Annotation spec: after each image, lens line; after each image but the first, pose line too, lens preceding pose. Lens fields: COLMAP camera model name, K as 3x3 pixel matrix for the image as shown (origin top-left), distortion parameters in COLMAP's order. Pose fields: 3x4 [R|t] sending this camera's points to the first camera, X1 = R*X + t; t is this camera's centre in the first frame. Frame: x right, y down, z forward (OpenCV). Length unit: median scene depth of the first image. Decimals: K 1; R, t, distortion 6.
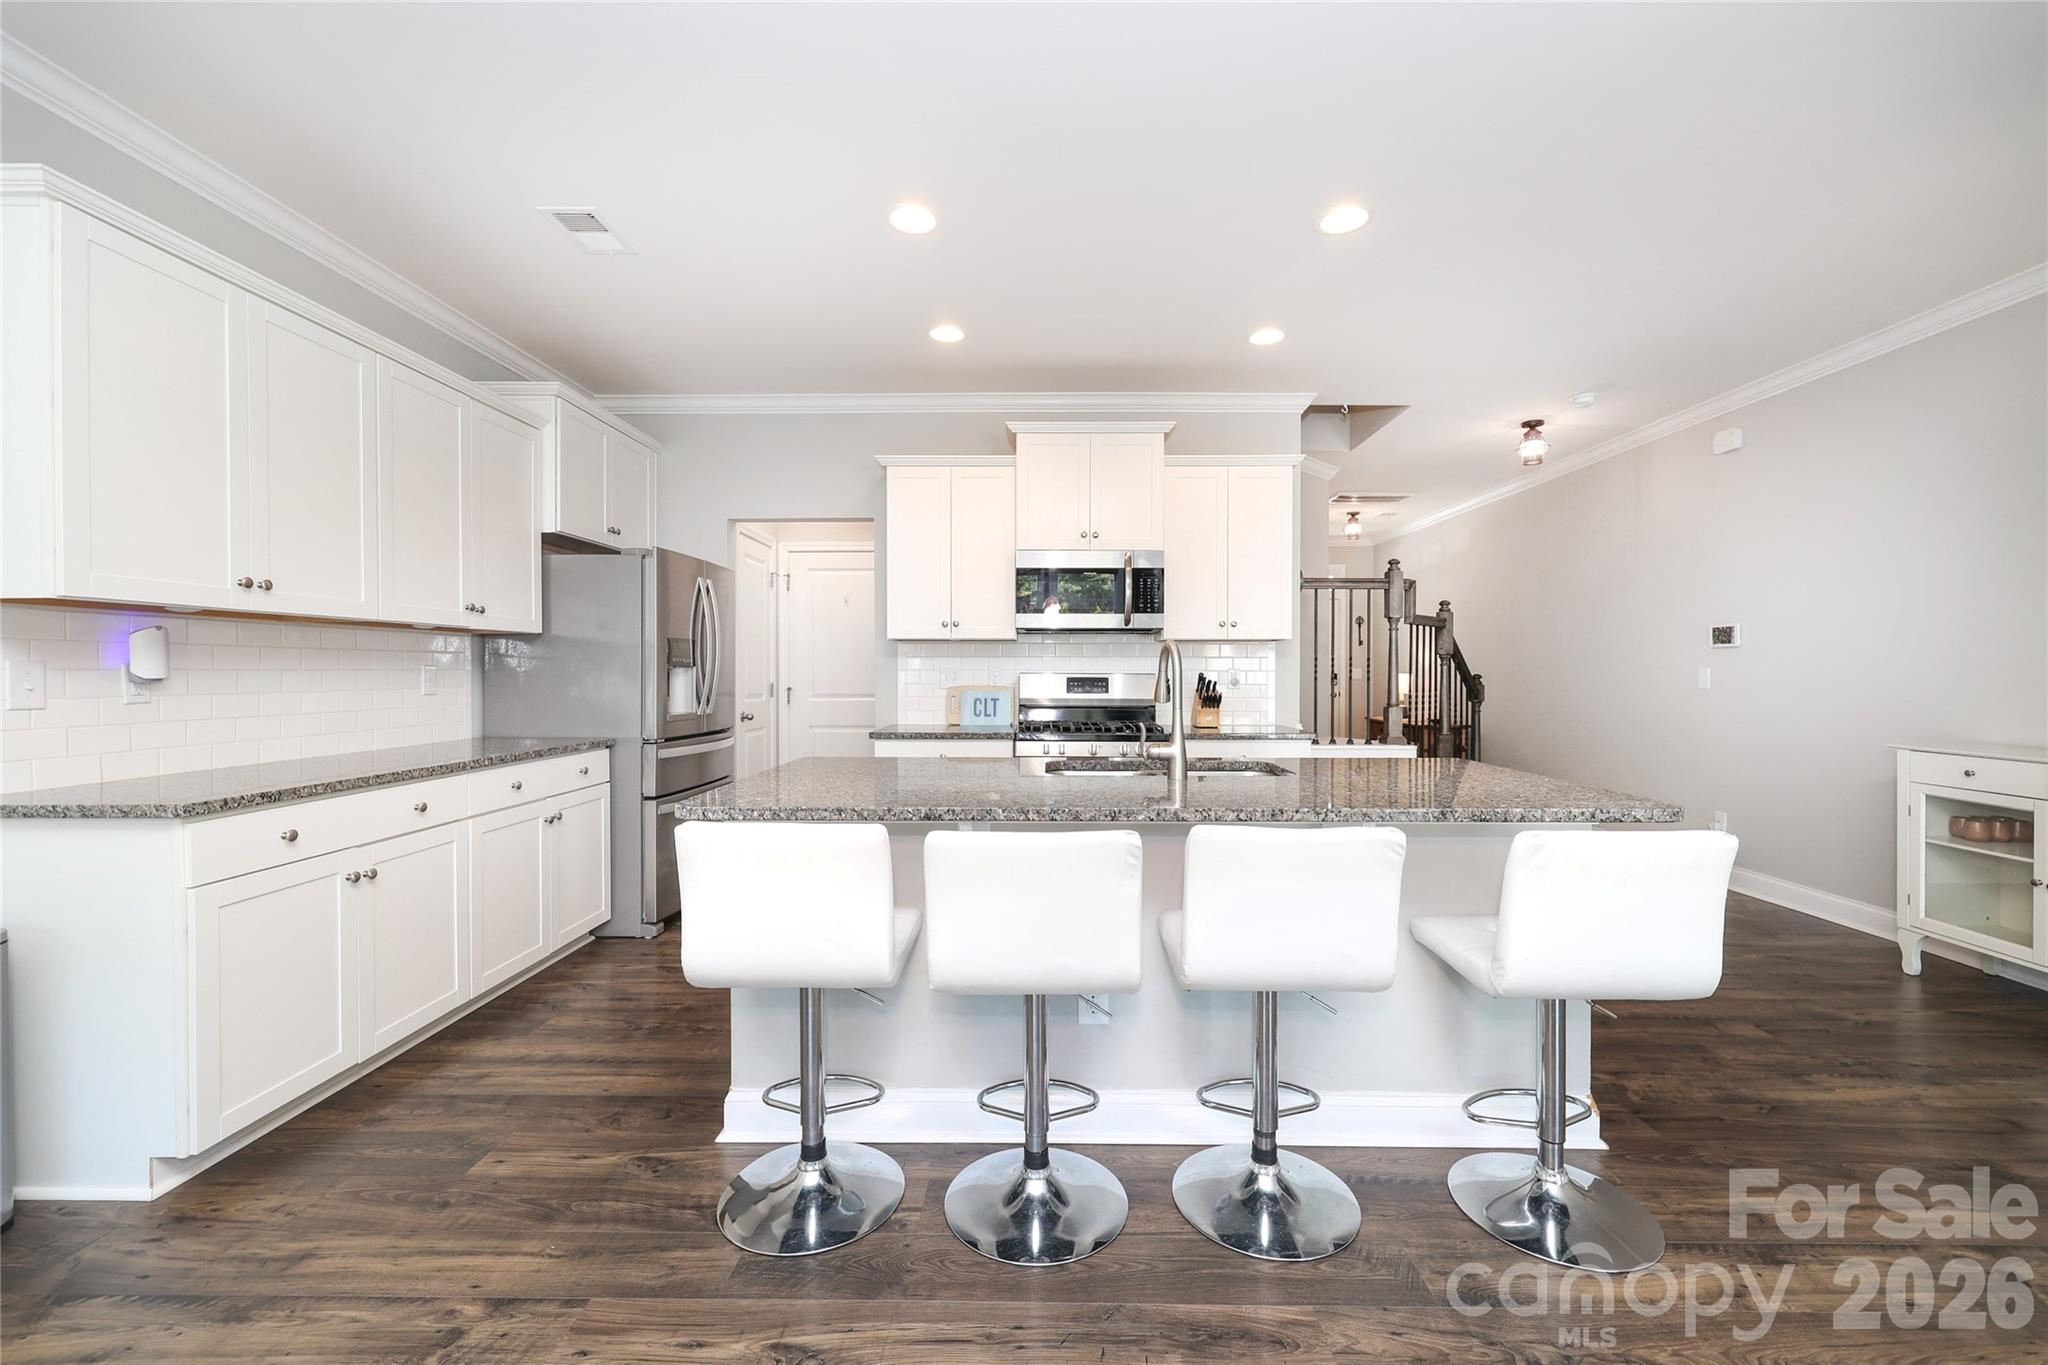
lens RADIAL K [[826.0, 0, 1044.7], [0, 826.0, 689.7], [0, 0, 1]] dist [-0.000546, -0.000040]
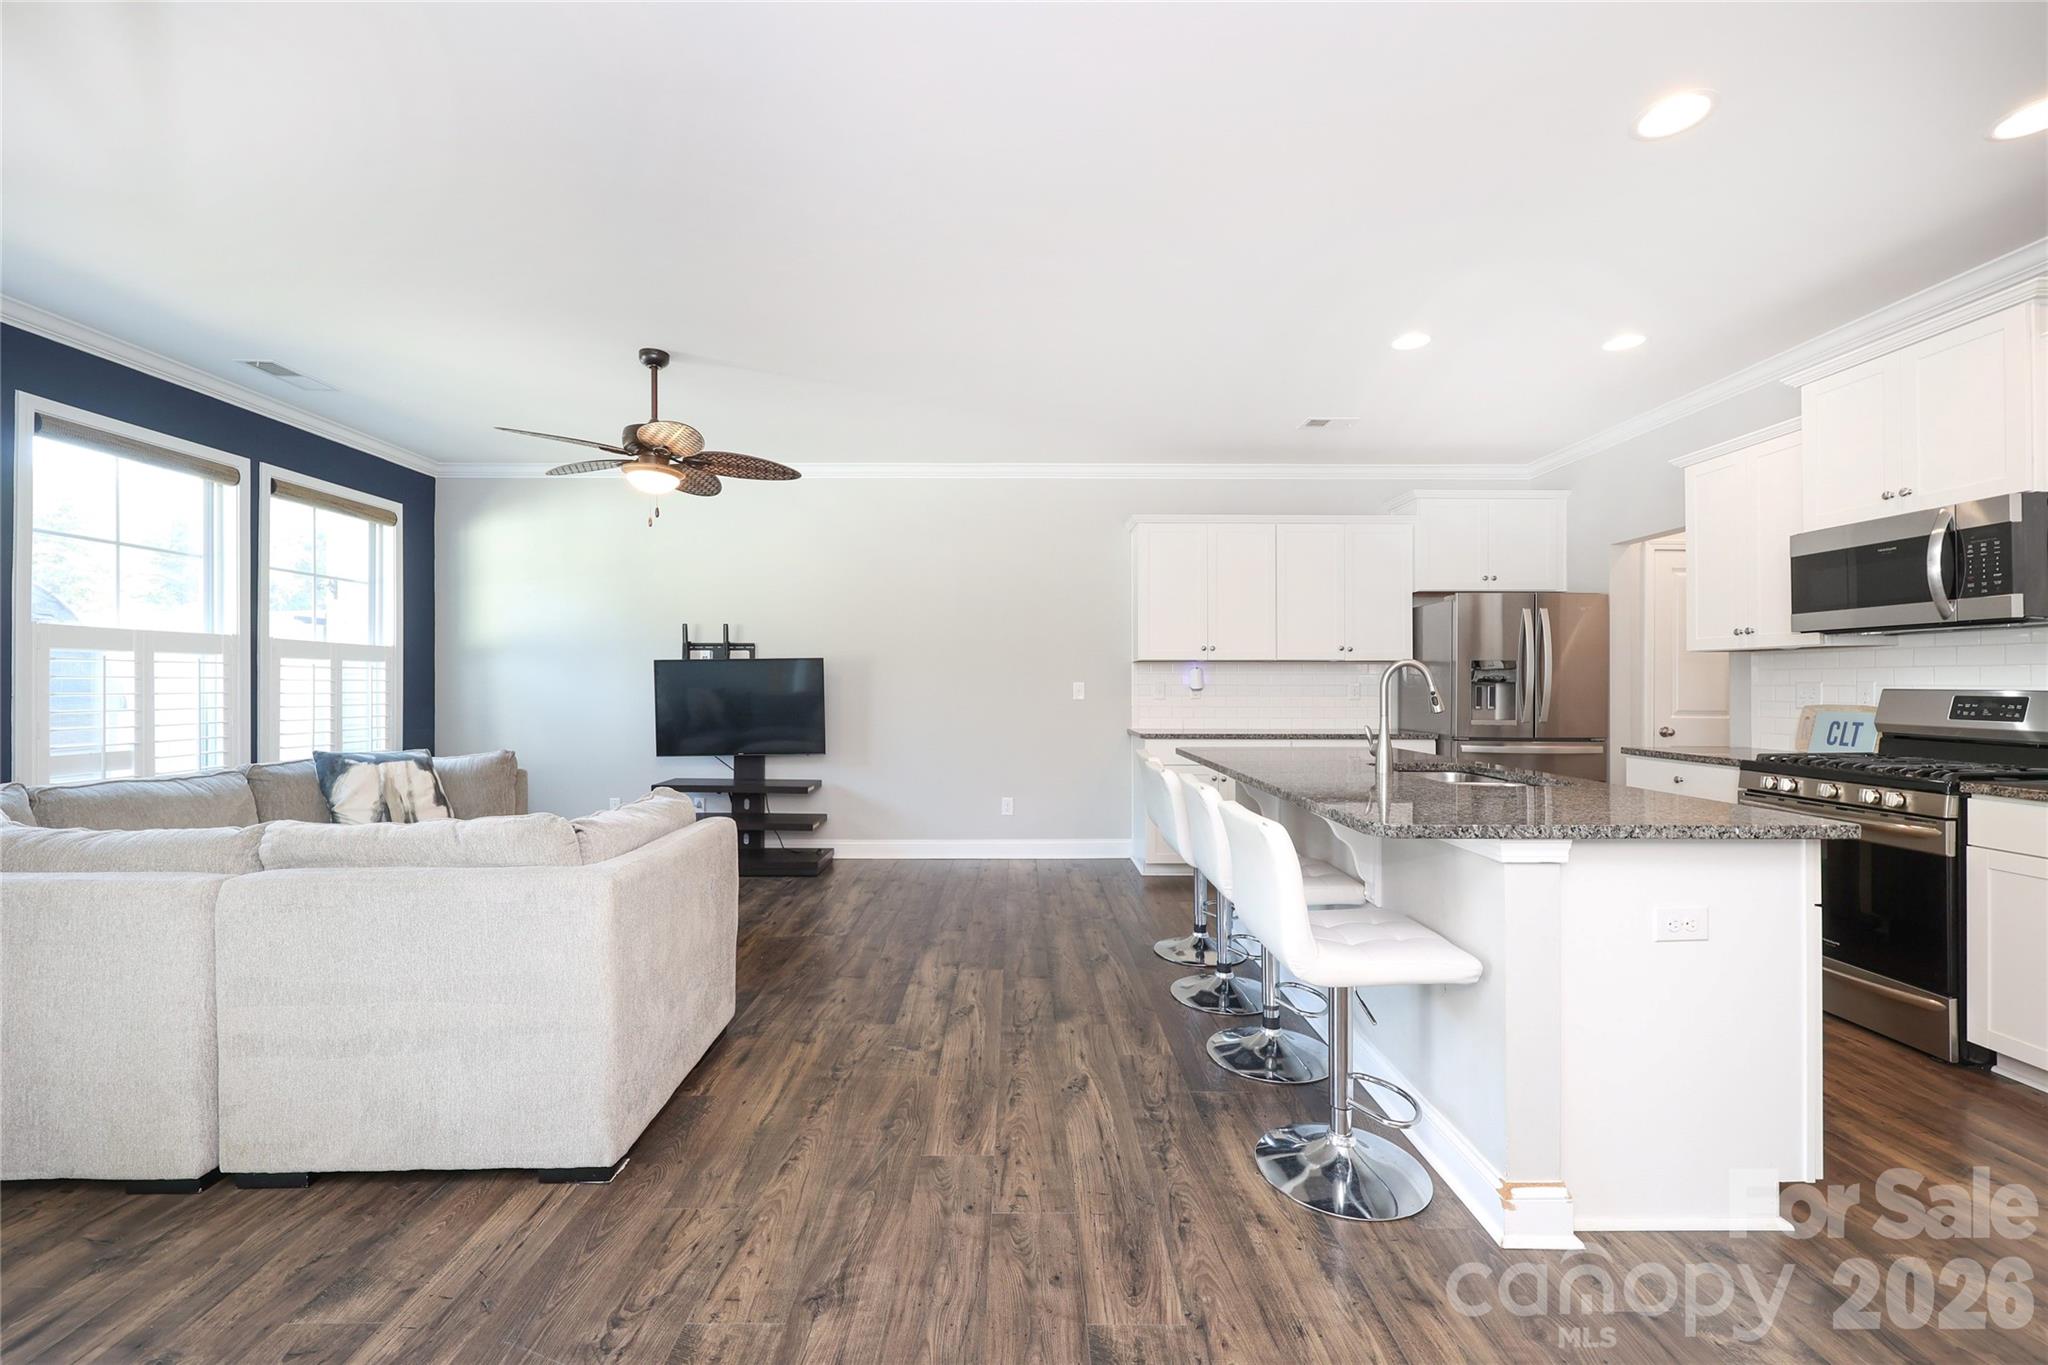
lens RADIAL K [[881.4, 0, 1006.1], [0, 881.4, 688.4], [0, 0, 1]] dist [0.000950, 0.000268]
pose [[-0.021476, 0.000570, -0.999769, 0.790025], [-0.026208, 0.999656, 0.001133, -0.001315], [0.999426, 0.026226, -0.021453, 0.247389]]
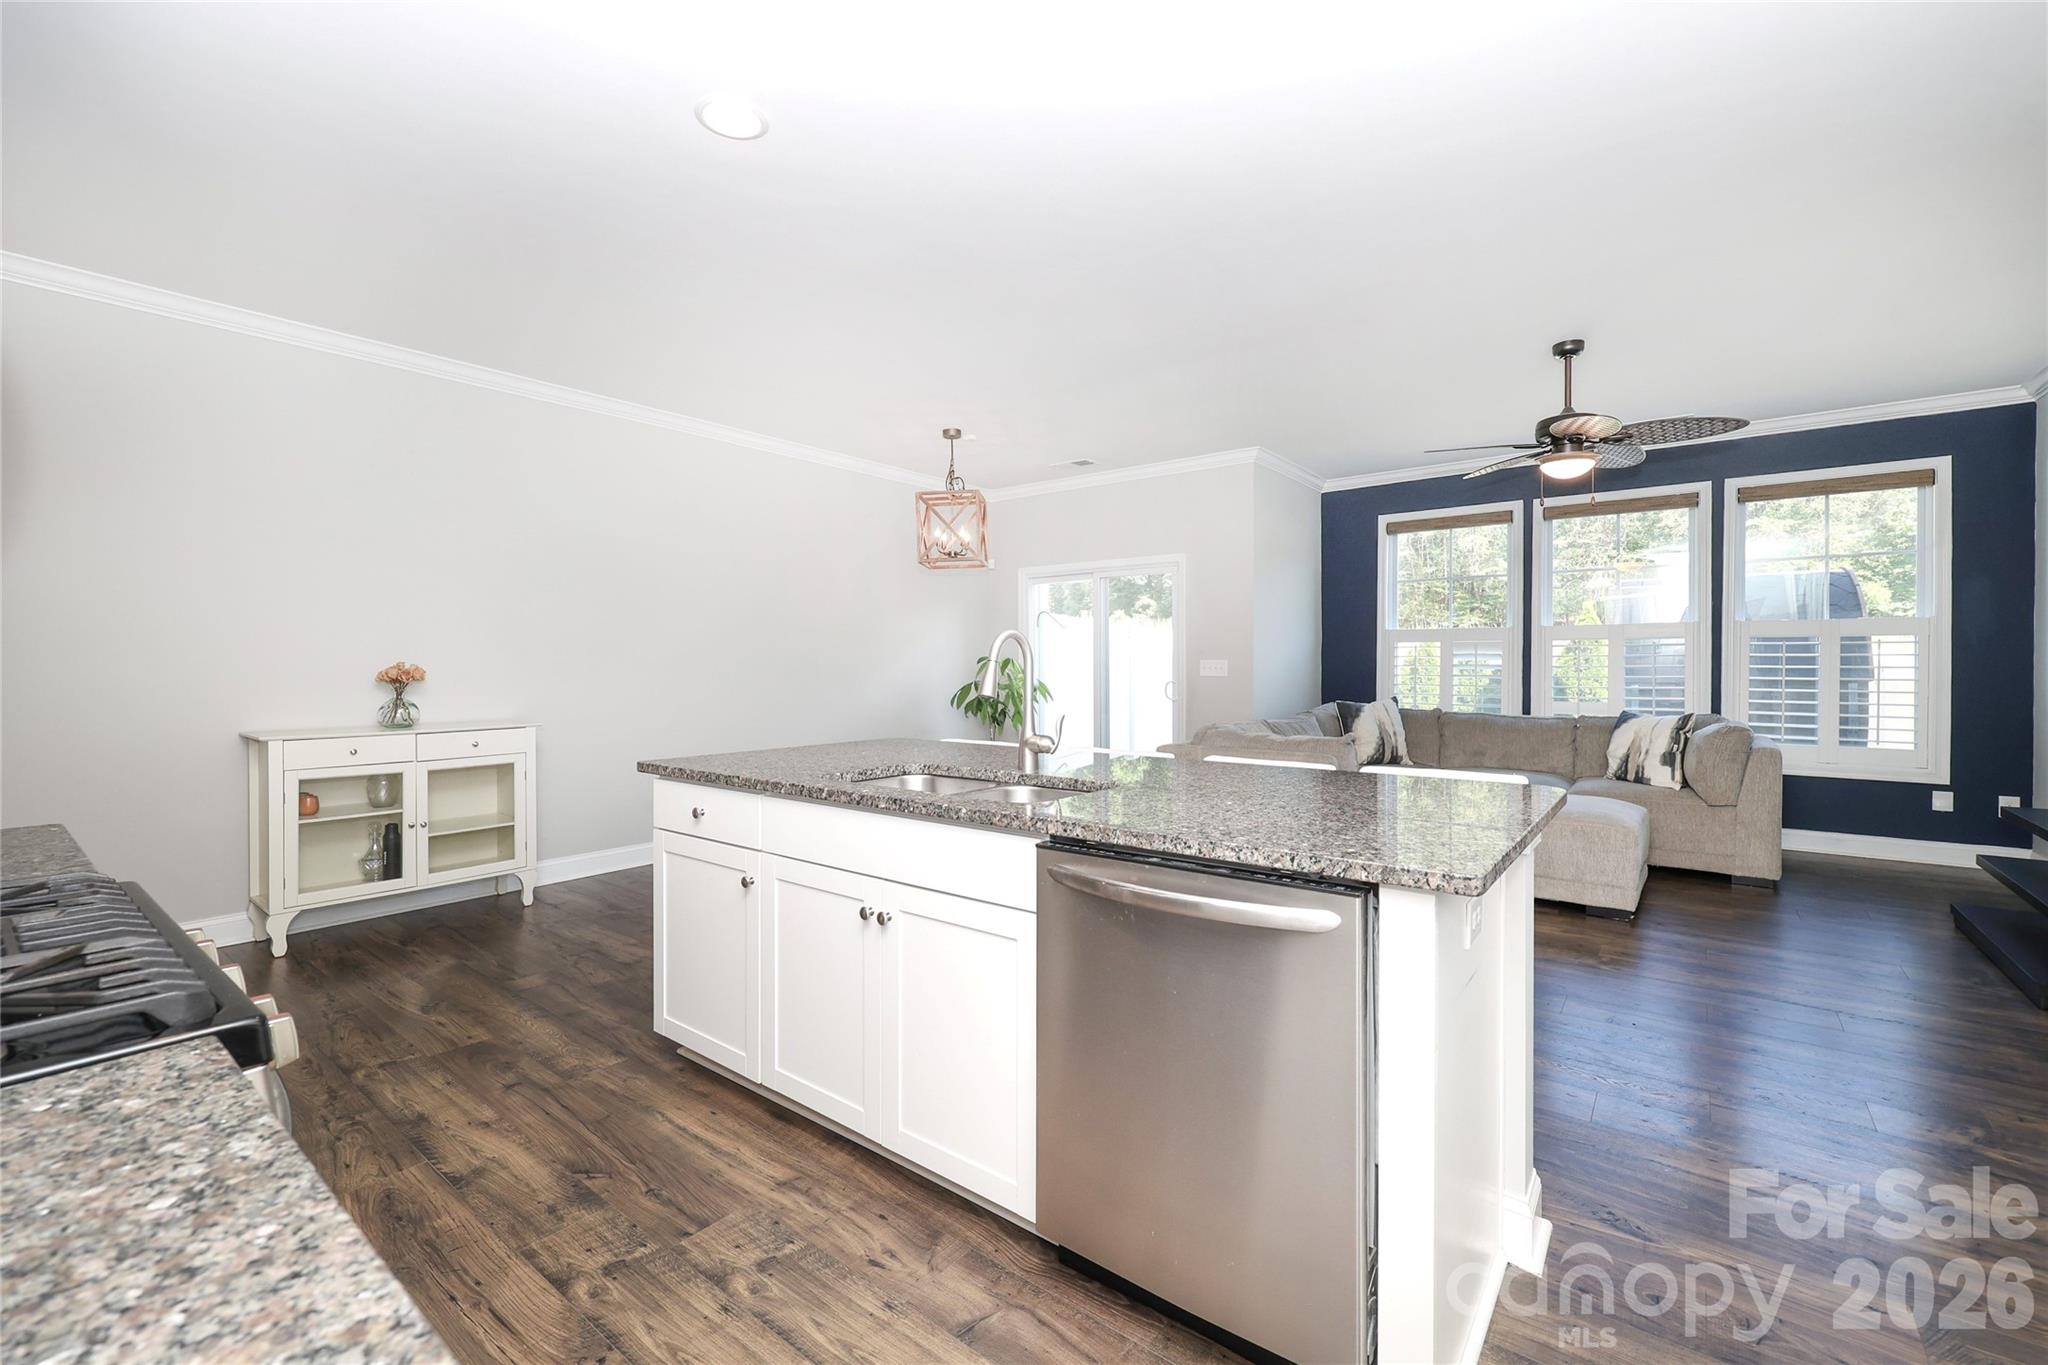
lens RADIAL K [[818.2, 0, 1024.0], [0, 818.2, 682.5], [0, 0, 1]] dist [0.000618, 0.000008]
pose [[-0.770573, -0.014324, 0.637190, -0.248919], [0.018780, 0.998803, 0.045165, -0.022816], [-0.637075, 0.046769, -0.769382, 0.944600]]
